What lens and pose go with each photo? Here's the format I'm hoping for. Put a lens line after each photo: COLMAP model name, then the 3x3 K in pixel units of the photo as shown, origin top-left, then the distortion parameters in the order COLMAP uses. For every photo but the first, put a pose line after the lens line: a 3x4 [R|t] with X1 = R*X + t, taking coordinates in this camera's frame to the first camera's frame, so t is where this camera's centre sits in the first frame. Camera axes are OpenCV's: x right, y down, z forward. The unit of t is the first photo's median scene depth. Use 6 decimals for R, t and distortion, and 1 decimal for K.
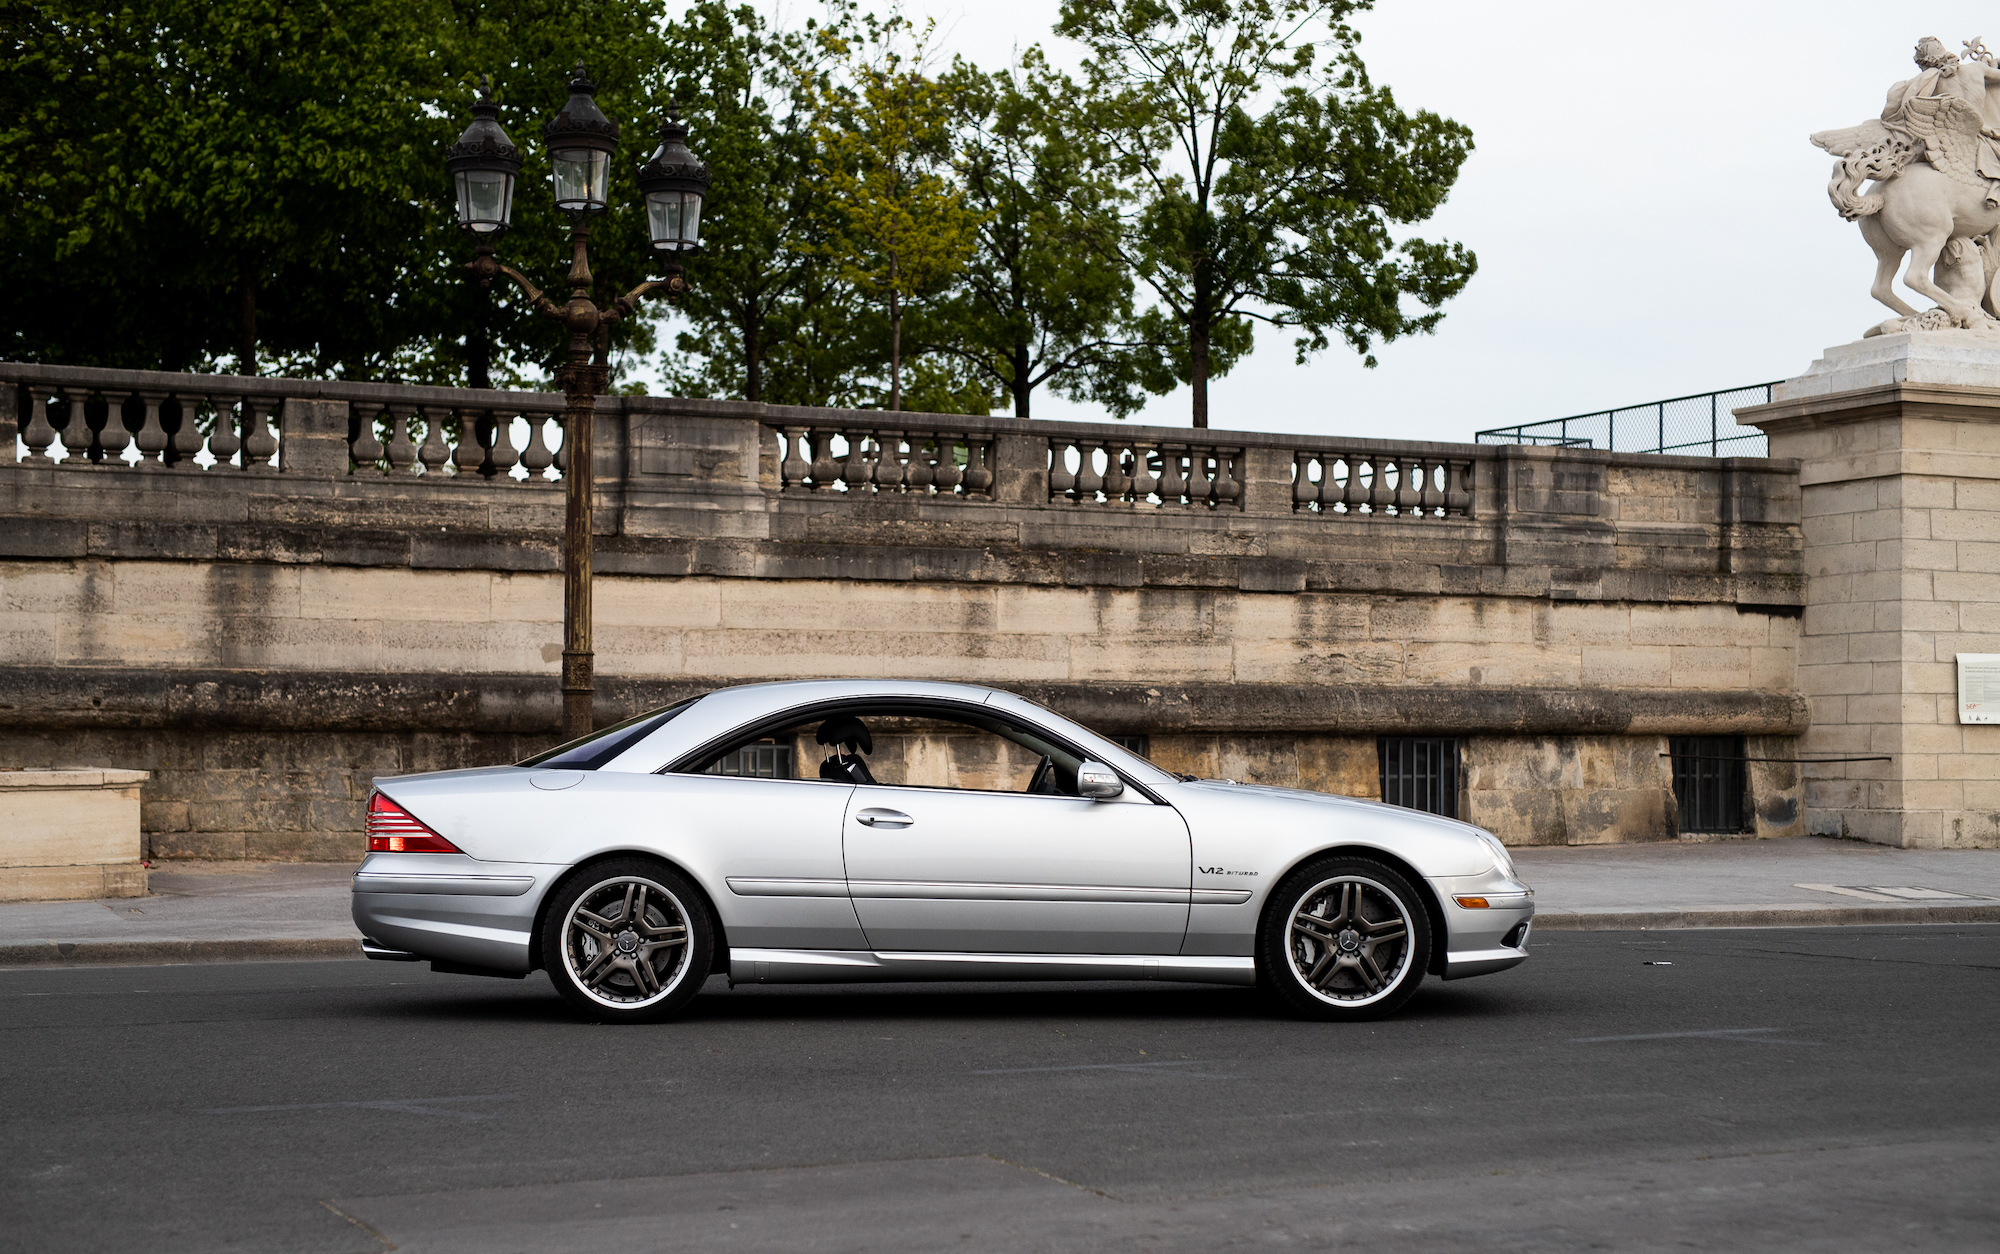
lens RADIAL K [[2946.6, 0, 988.7], [0, 2946.6, 640.0], [0, 0, 1]] dist [0.016859, 0.000000]
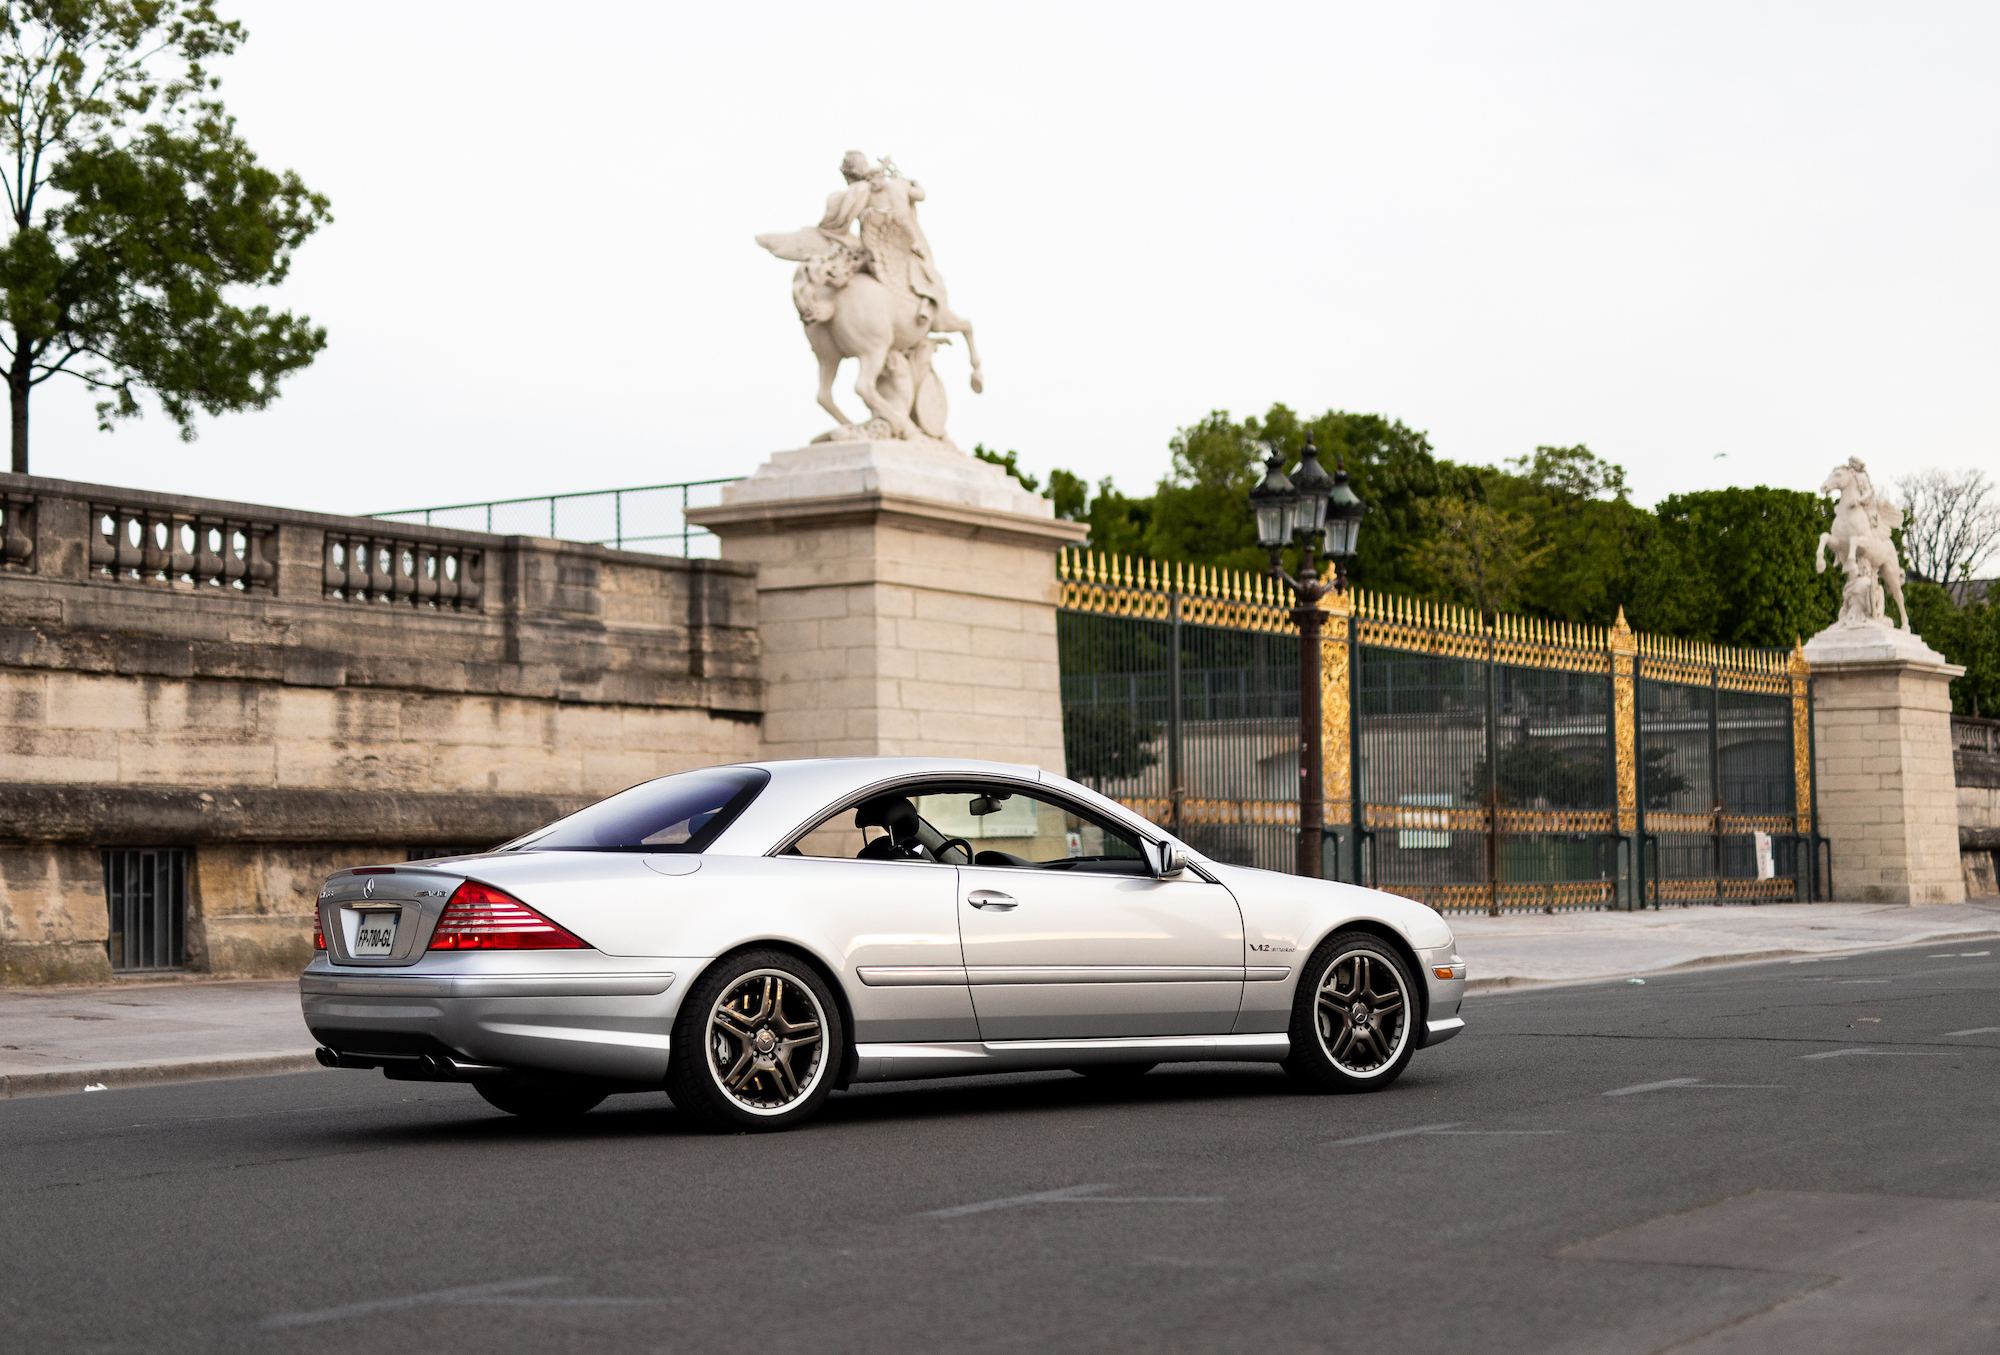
lens RADIAL K [[3221.8, 0, 1082.5], [0, 3221.8, 644.1], [0, 0, 1]] dist [-0.012112, 0.000000]
pose [[0.838824, 0.026452, 0.543760, -0.238234], [-0.006283, 0.999223, -0.038915, 0.007524], [-0.544367, 0.029227, 0.838338, 0.046455]]
